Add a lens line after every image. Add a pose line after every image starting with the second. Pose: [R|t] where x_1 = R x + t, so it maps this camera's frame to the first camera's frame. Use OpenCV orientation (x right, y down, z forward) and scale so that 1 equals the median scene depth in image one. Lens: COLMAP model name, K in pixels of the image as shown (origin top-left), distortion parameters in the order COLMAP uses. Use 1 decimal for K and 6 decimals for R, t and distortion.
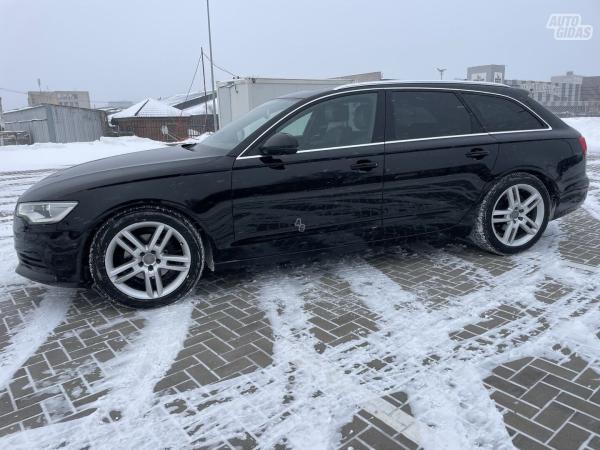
lens RADIAL K [[466.2, 0, 300.0], [0, 466.2, 225.0], [0, 0, 1]] dist [0.086713, -0.126912]
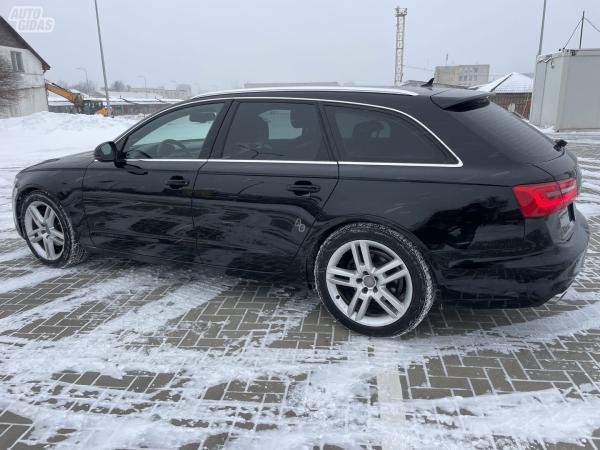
lens RADIAL K [[466.2, 0, 300.0], [0, 466.2, 225.0], [0, 0, 1]] dist [0.086713, -0.126912]
pose [[0.694246, 0.203637, -0.690329, 1.029524], [-0.164740, 0.978637, 0.123009, -0.209720], [0.700630, 0.028326, 0.712962, 0.524372]]
